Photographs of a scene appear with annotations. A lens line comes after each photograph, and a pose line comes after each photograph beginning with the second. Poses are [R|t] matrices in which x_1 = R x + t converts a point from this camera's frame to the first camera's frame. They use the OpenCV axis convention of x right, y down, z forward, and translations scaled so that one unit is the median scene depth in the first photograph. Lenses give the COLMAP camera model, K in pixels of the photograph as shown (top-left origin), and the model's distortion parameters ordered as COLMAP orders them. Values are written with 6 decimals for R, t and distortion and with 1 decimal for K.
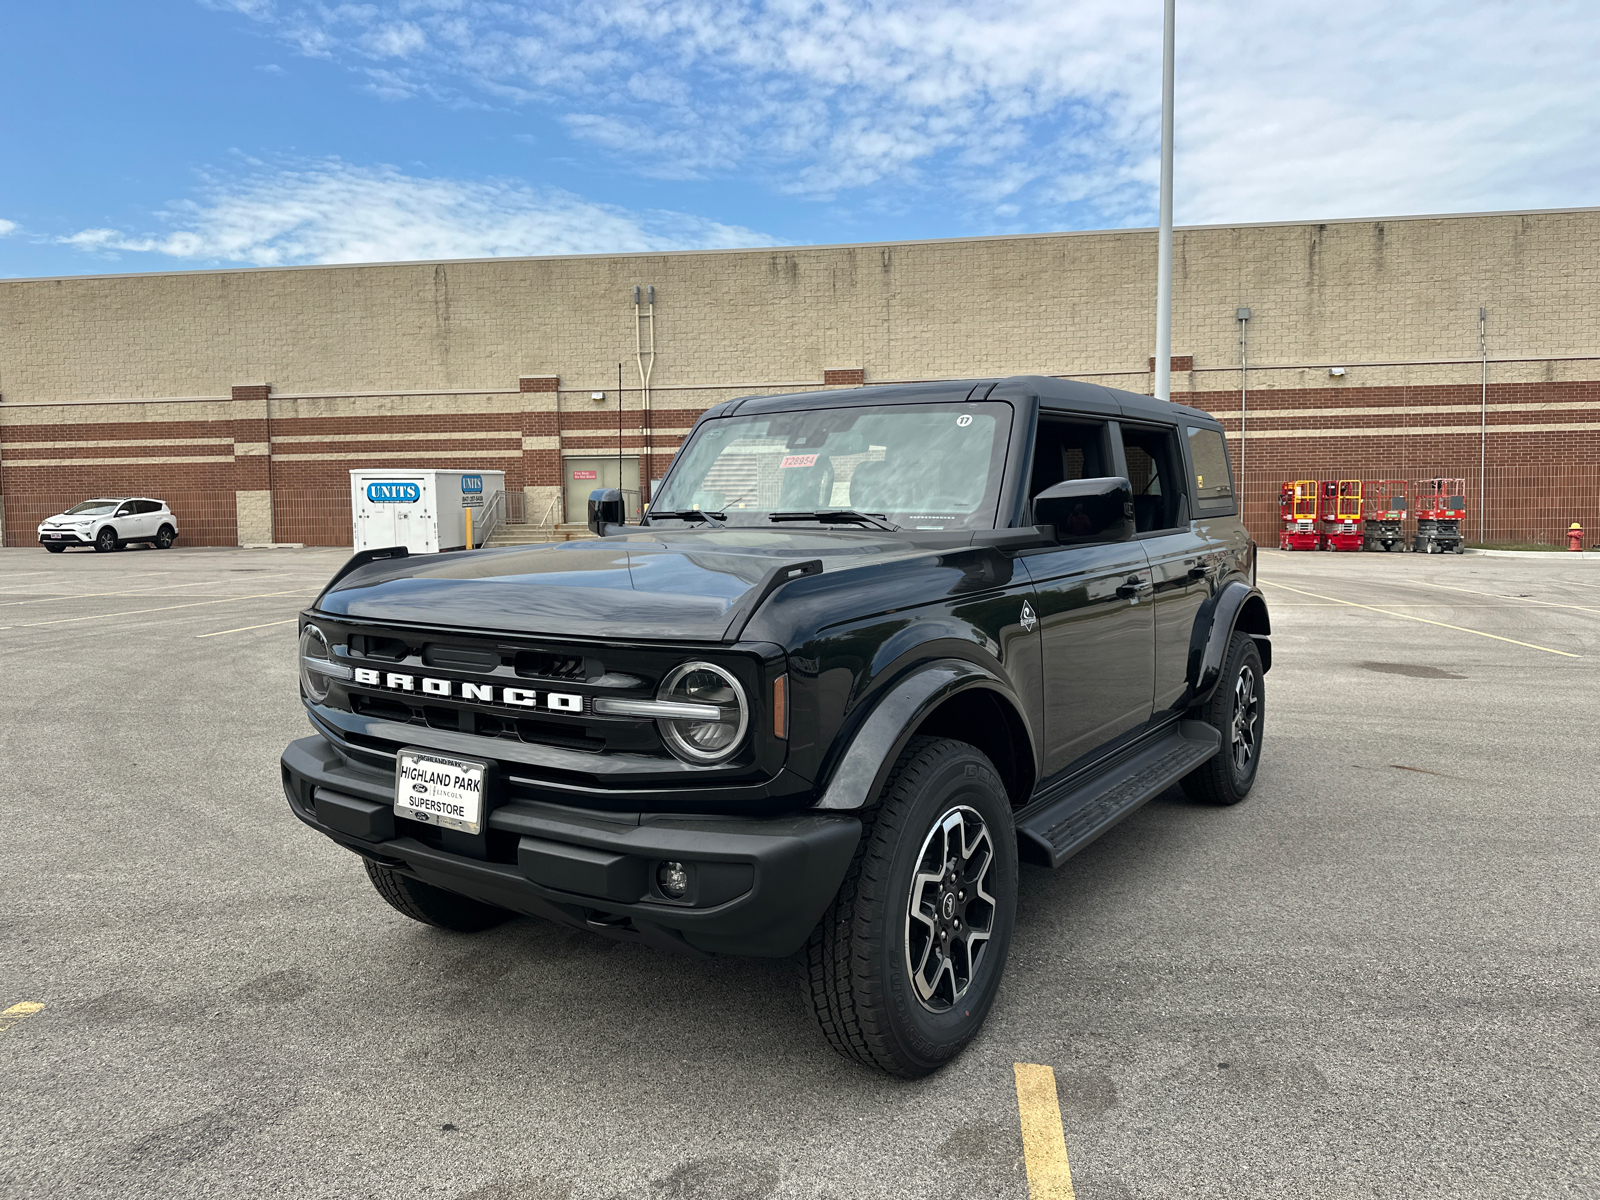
lens RADIAL K [[1123.8, 0, 805.9], [0, 1123.8, 601.5], [0, 0, 1]] dist [0.056188, -0.046833]
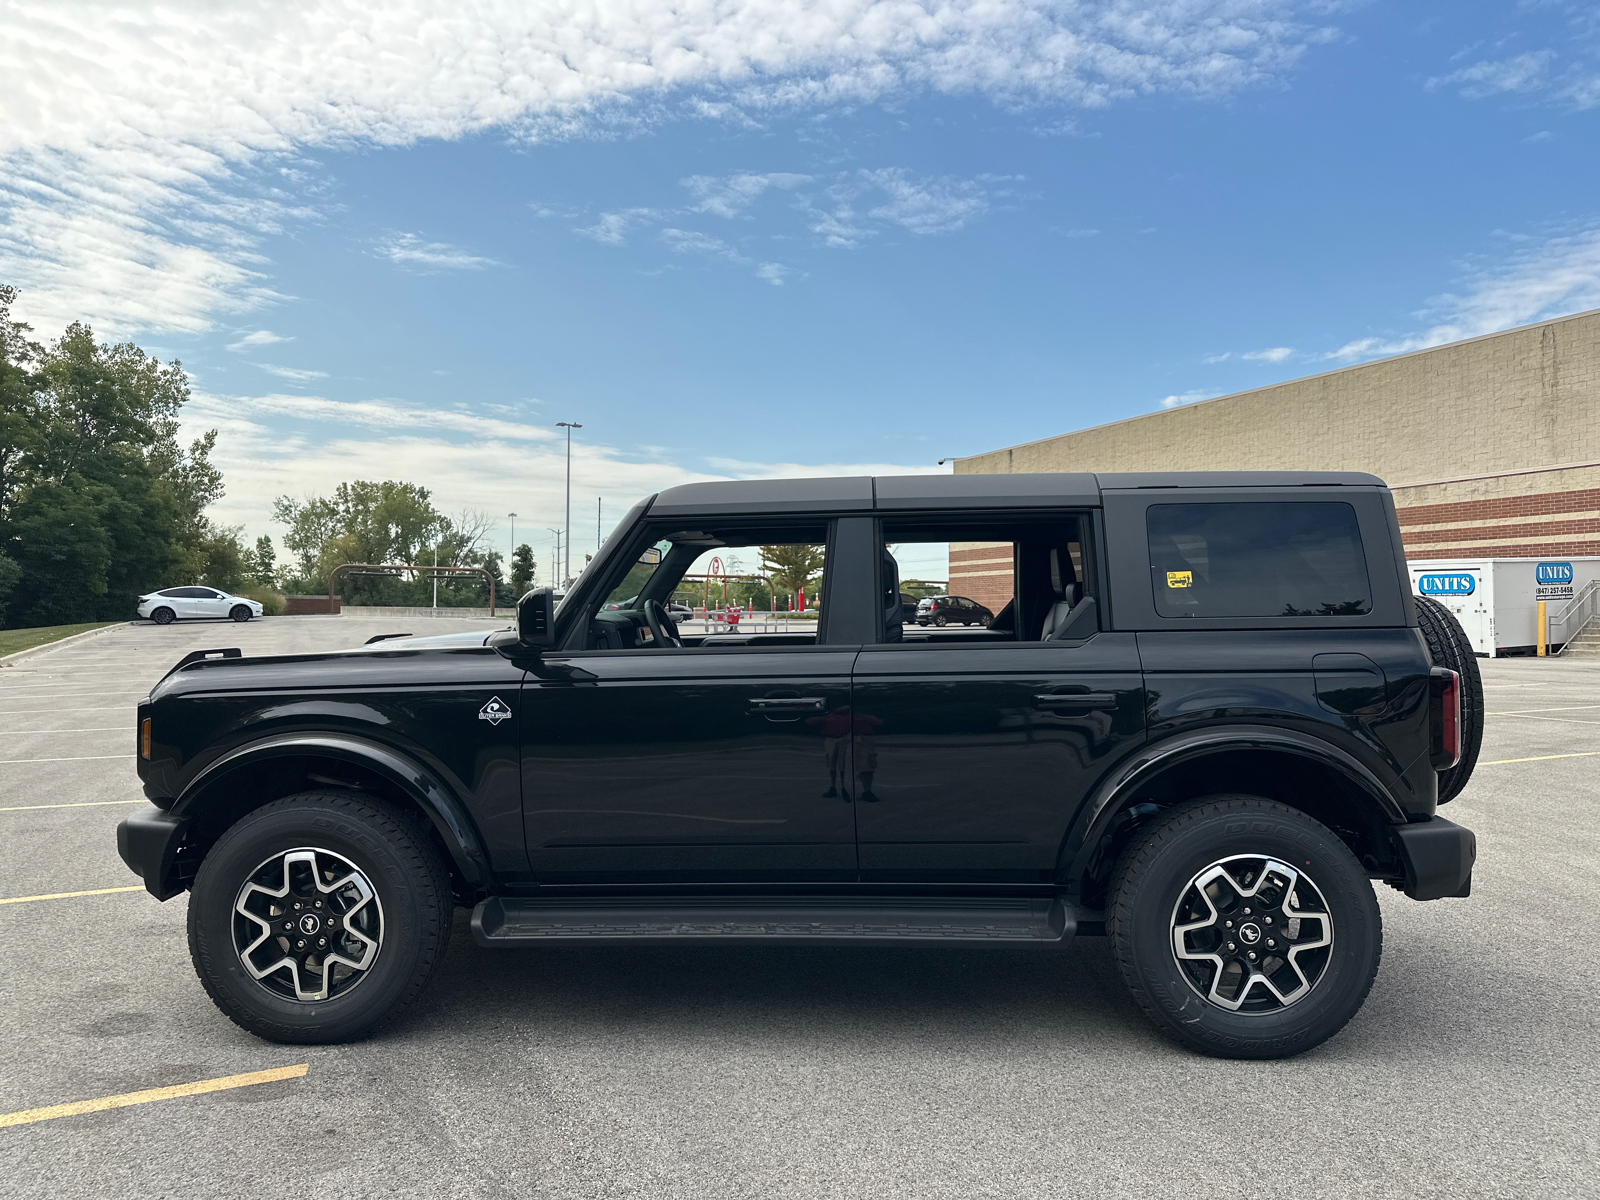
lens RADIAL K [[1138.4, 0, 810.7], [0, 1138.4, 630.9], [0, 0, 1]] dist [0.021846, -0.012811]
pose [[0.526941, 0.028983, -0.849408, 0.134870], [-0.074814, 0.997121, -0.012389, -0.007931], [0.846603, 0.070076, 0.527592, 0.068536]]
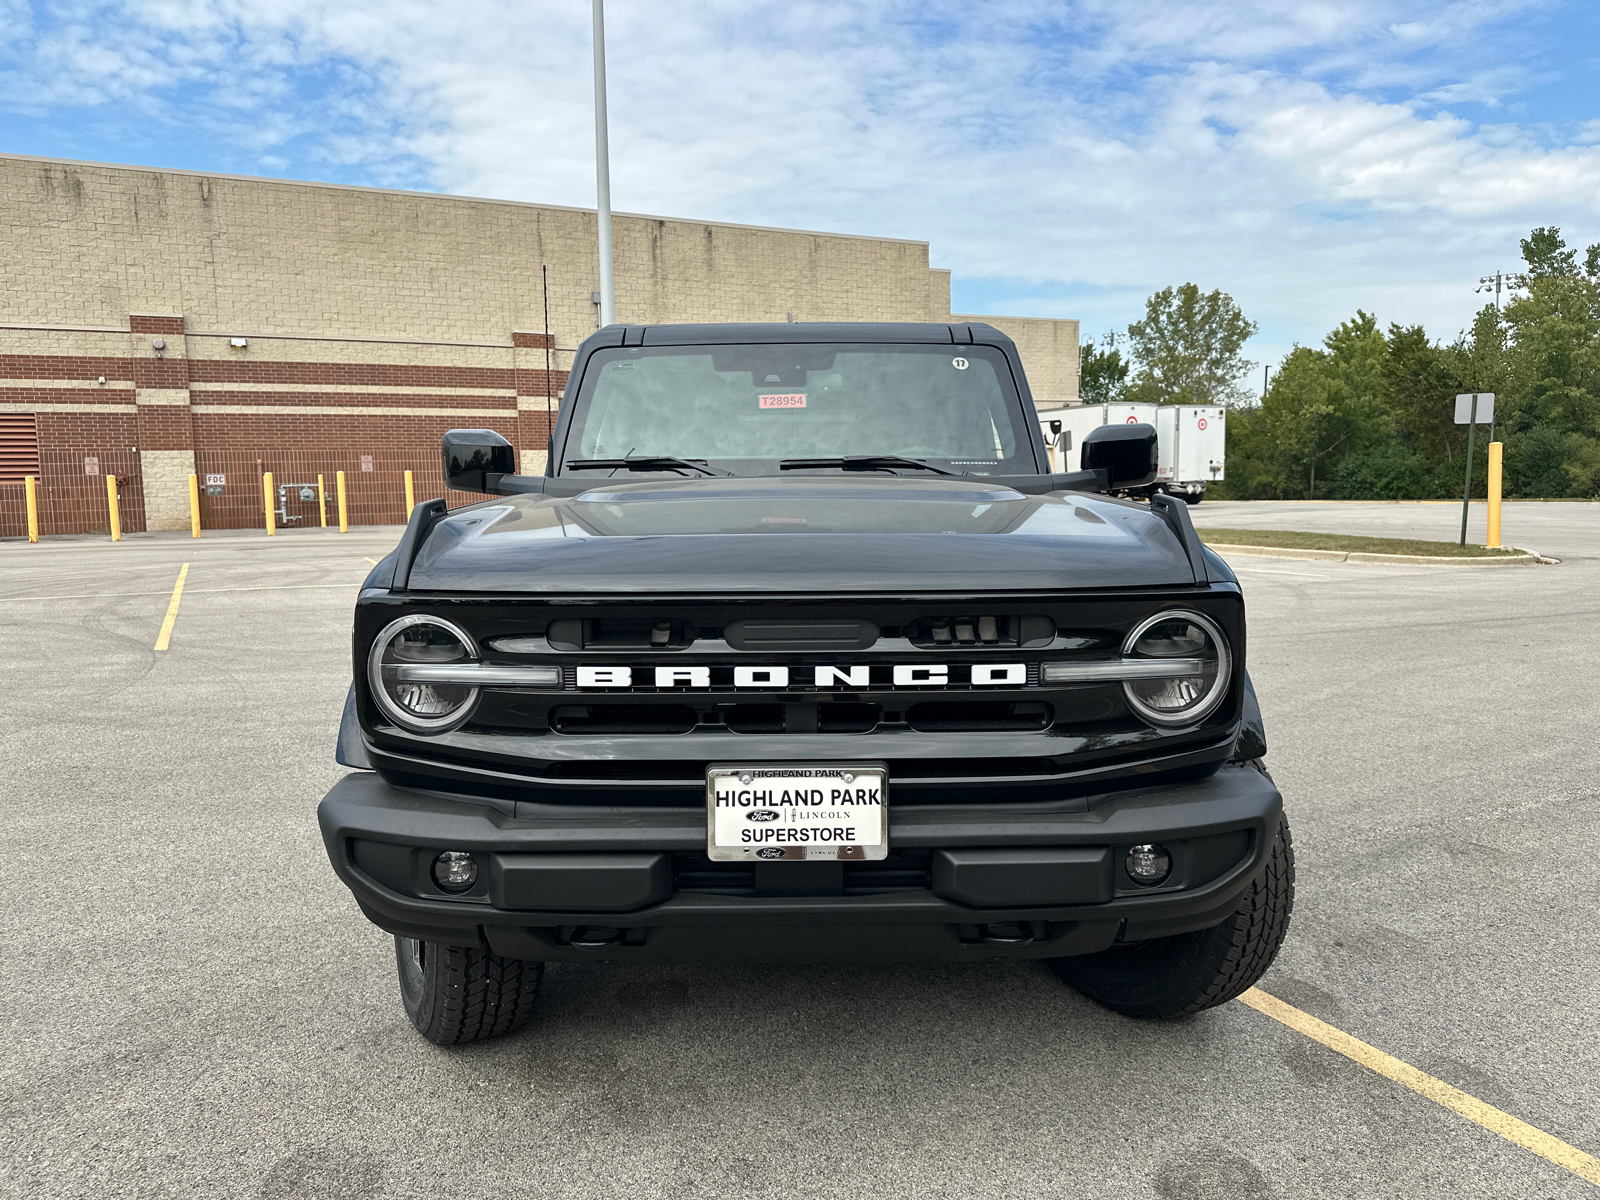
lens RADIAL K [[1123.8, 0, 804.4], [0, 1123.8, 591.0], [0, 0, 1]] dist [0.056188, -0.046833]
pose [[0.826067, -0.055637, 0.560818, -0.060401], [0.049665, 0.998430, 0.025896, 0.000136], [-0.561379, 0.006461, 0.827534, 0.031693]]
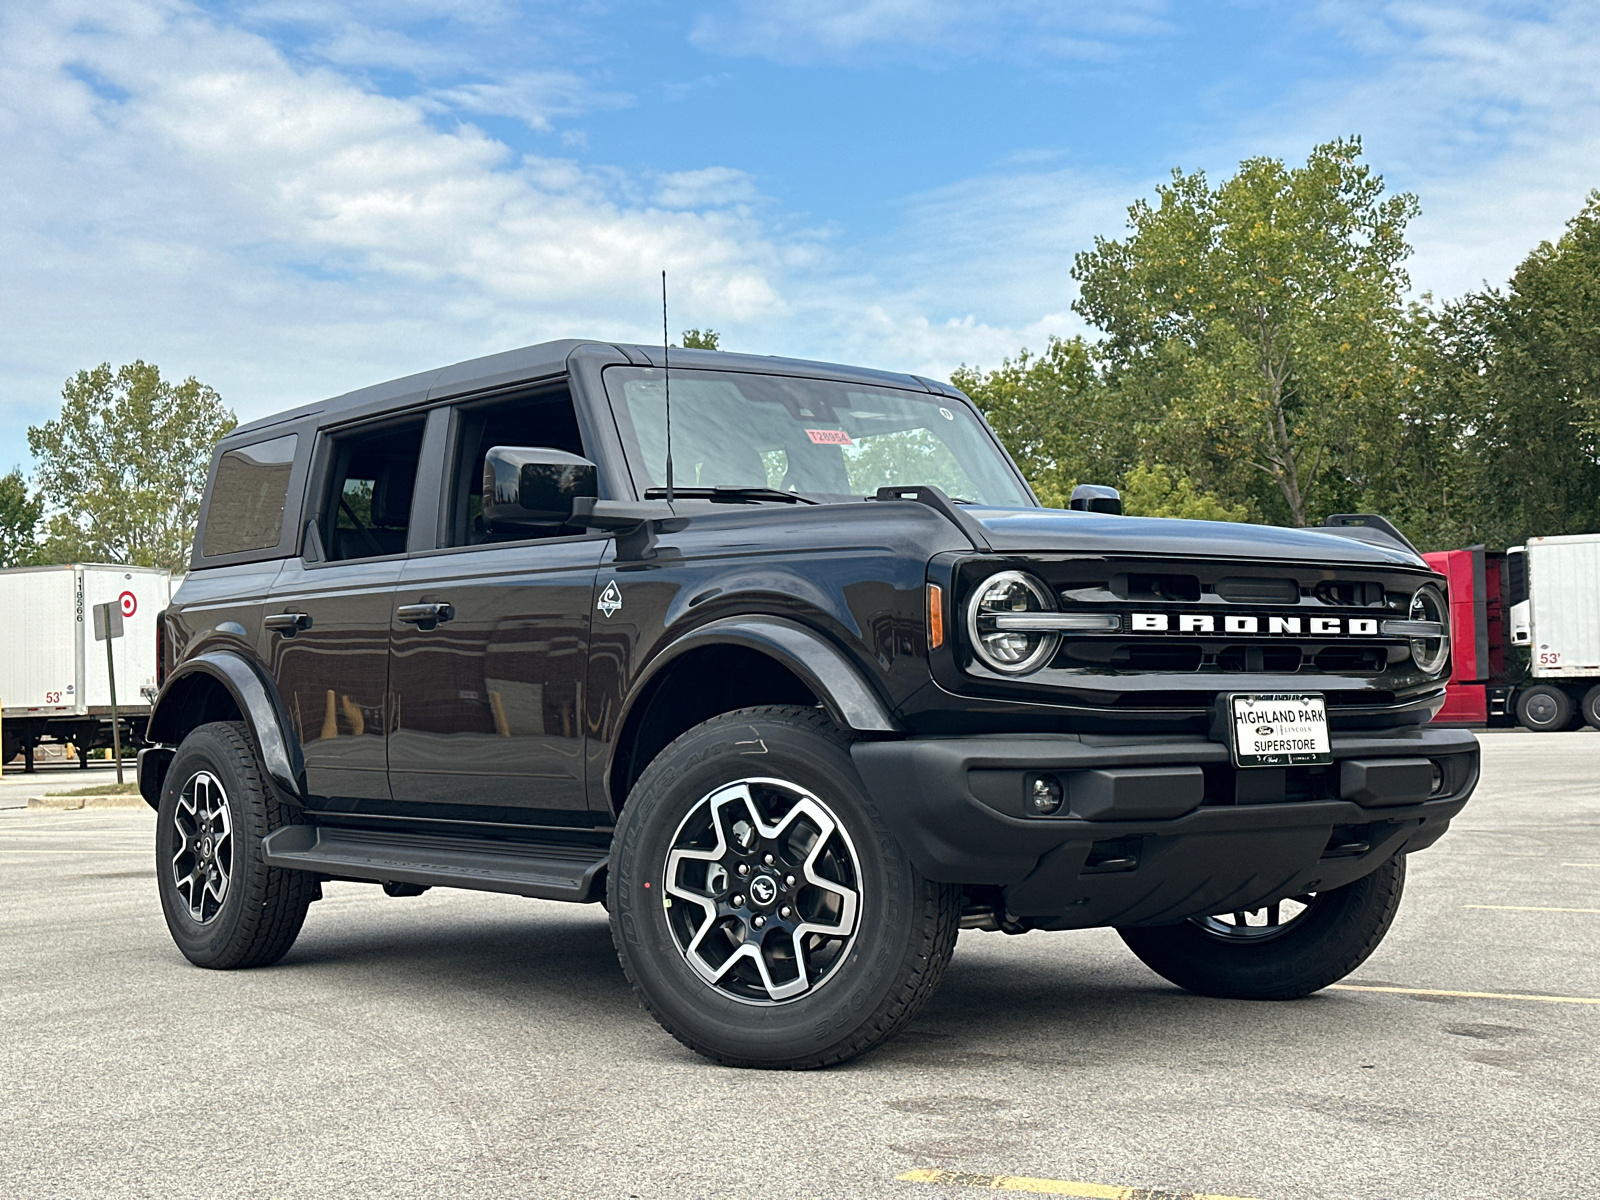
lens RADIAL K [[2246.5, 0, 811.2], [0, 2246.5, 607.0], [0, 0, 1]] dist [0.049783, 0.000000]
pose [[0.321105, 0.047814, 0.945836, -0.184771], [0.095269, 0.992028, -0.082492, 0.015201], [-0.942240, 0.116598, 0.313990, 0.063655]]
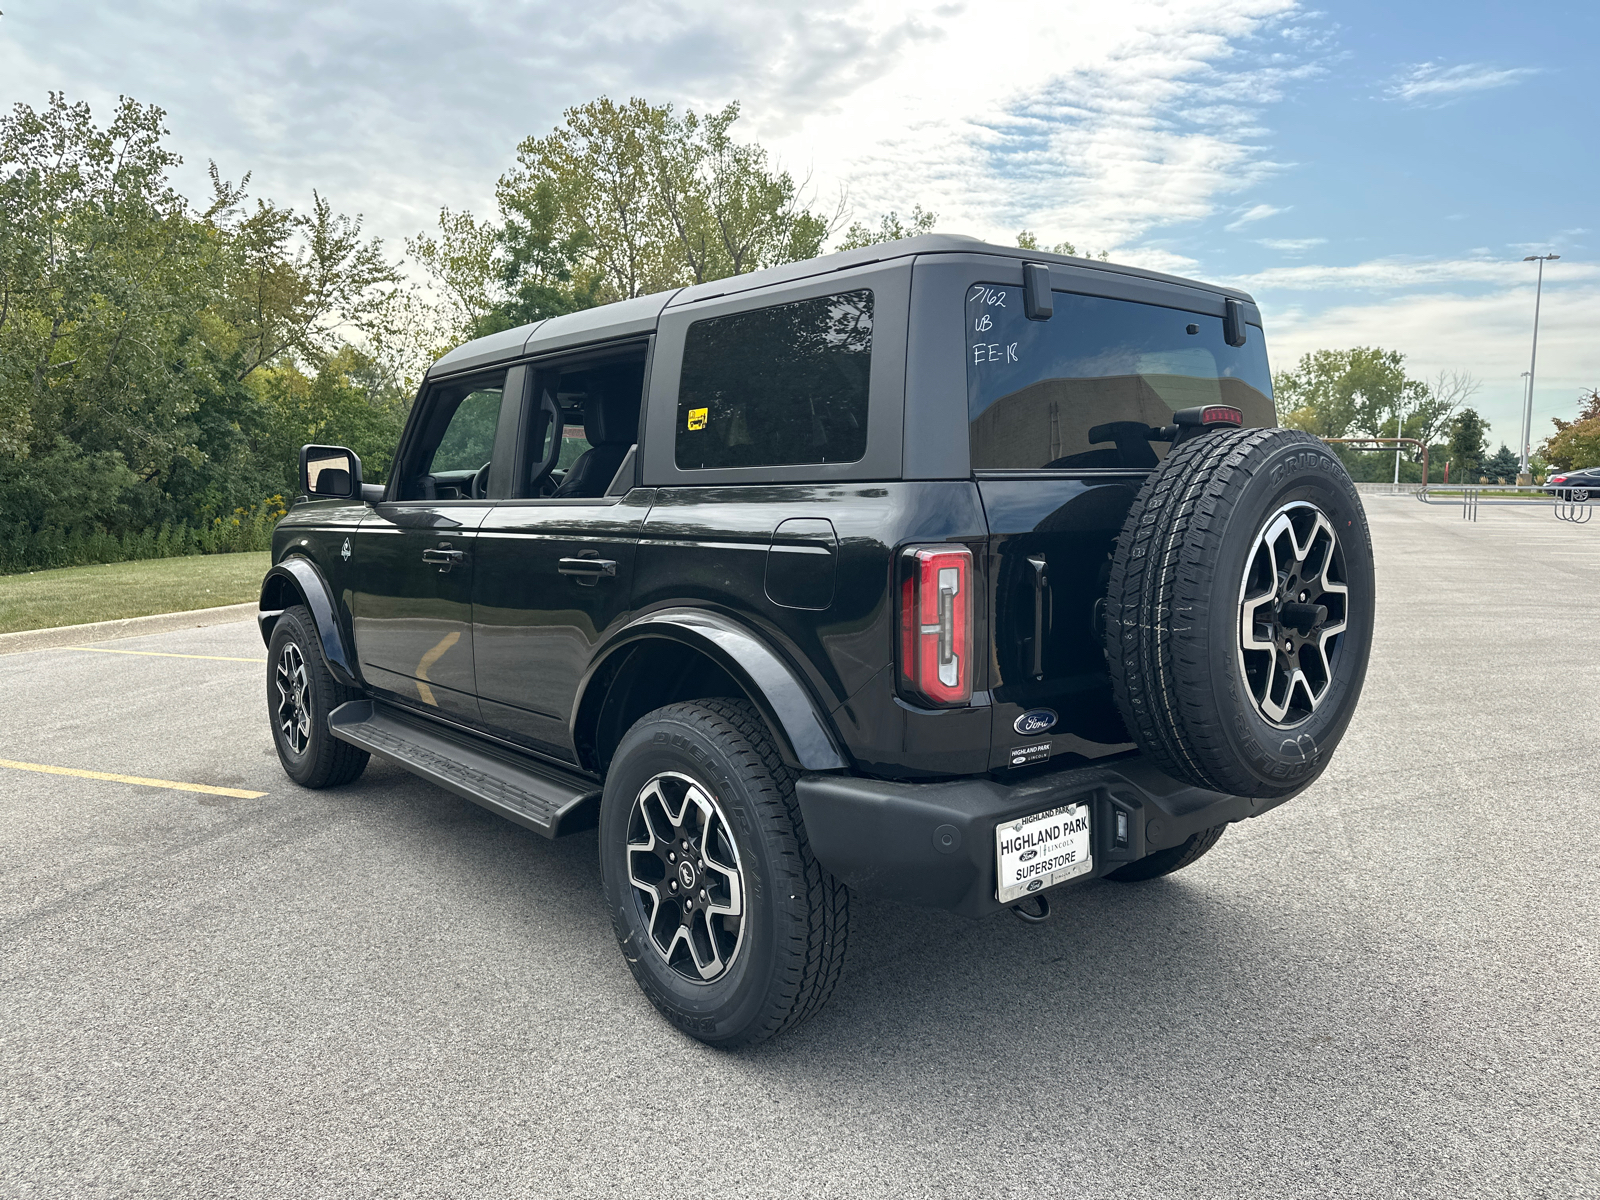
lens RADIAL K [[1138.4, 0, 792.8], [0, 1138.4, 614.0], [0, 0, 1]] dist [0.021846, -0.012811]
pose [[-0.273773, 0.120557, -0.954209, 0.141800], [-0.076525, 0.986237, 0.146560, -0.016013], [0.958745, 0.113144, -0.260780, 0.194166]]
